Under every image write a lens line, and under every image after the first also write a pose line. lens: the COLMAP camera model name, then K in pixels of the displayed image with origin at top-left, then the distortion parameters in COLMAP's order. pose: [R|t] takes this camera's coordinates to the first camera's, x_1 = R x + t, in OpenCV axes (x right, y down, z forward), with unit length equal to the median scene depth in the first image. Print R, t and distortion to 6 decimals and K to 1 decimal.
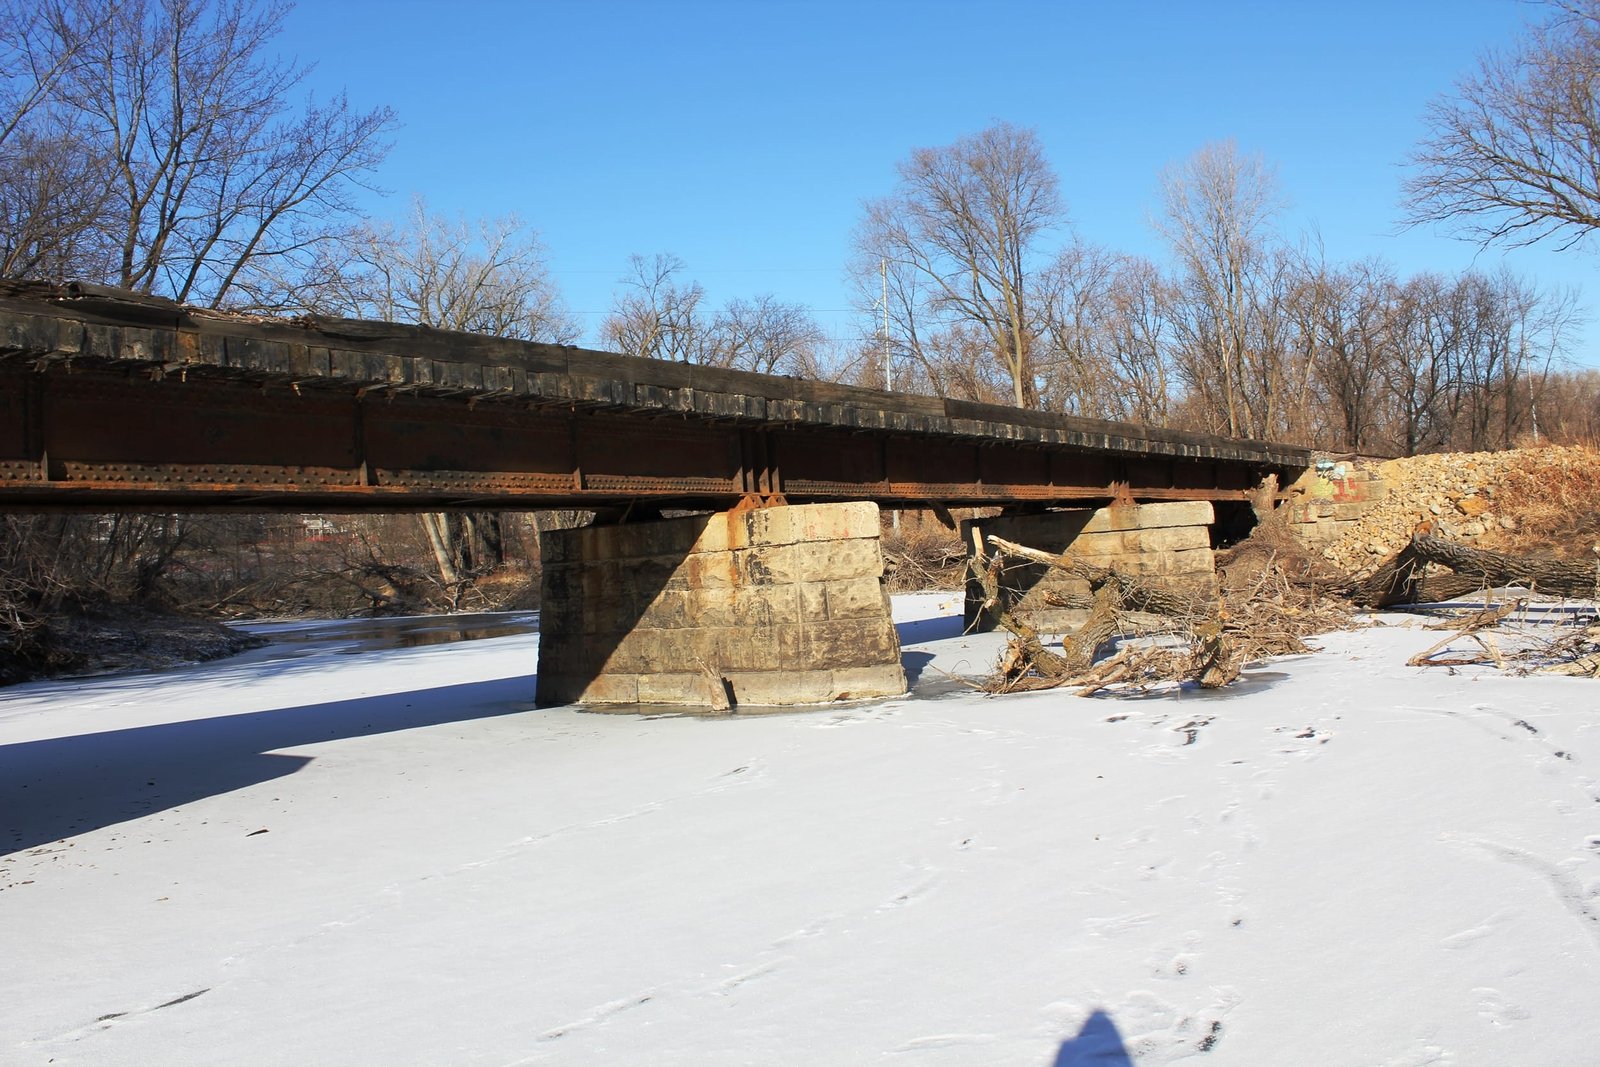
lens RADIAL K [[1327.7, 0, 798.5], [0, 1327.7, 514.4], [0, 0, 1]] dist [-0.133005, 0.083302]
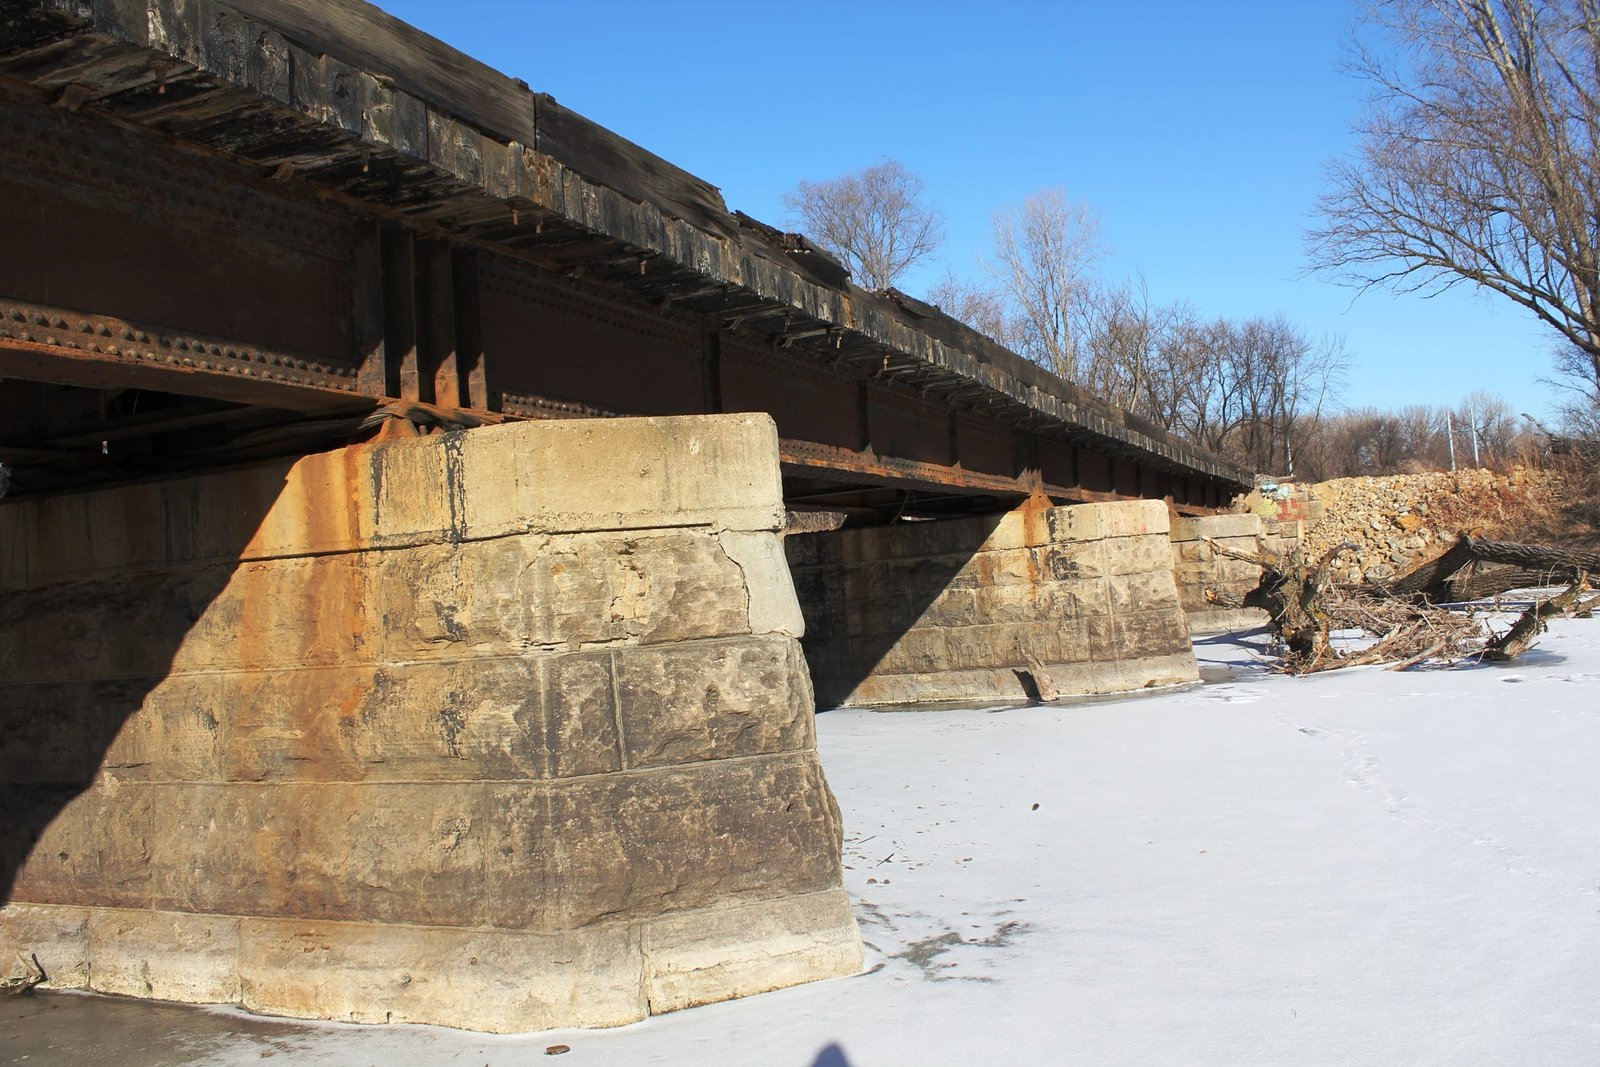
lens RADIAL K [[1327.7, 0, 798.5], [0, 1327.7, 514.4], [0, 0, 1]] dist [-0.133005, 0.083302]
pose [[0.978893, -0.002027, 0.204364, -0.426387], [0.008253, 0.999527, -0.029614, 0.029759], [-0.204207, 0.030676, 0.978447, 0.030851]]
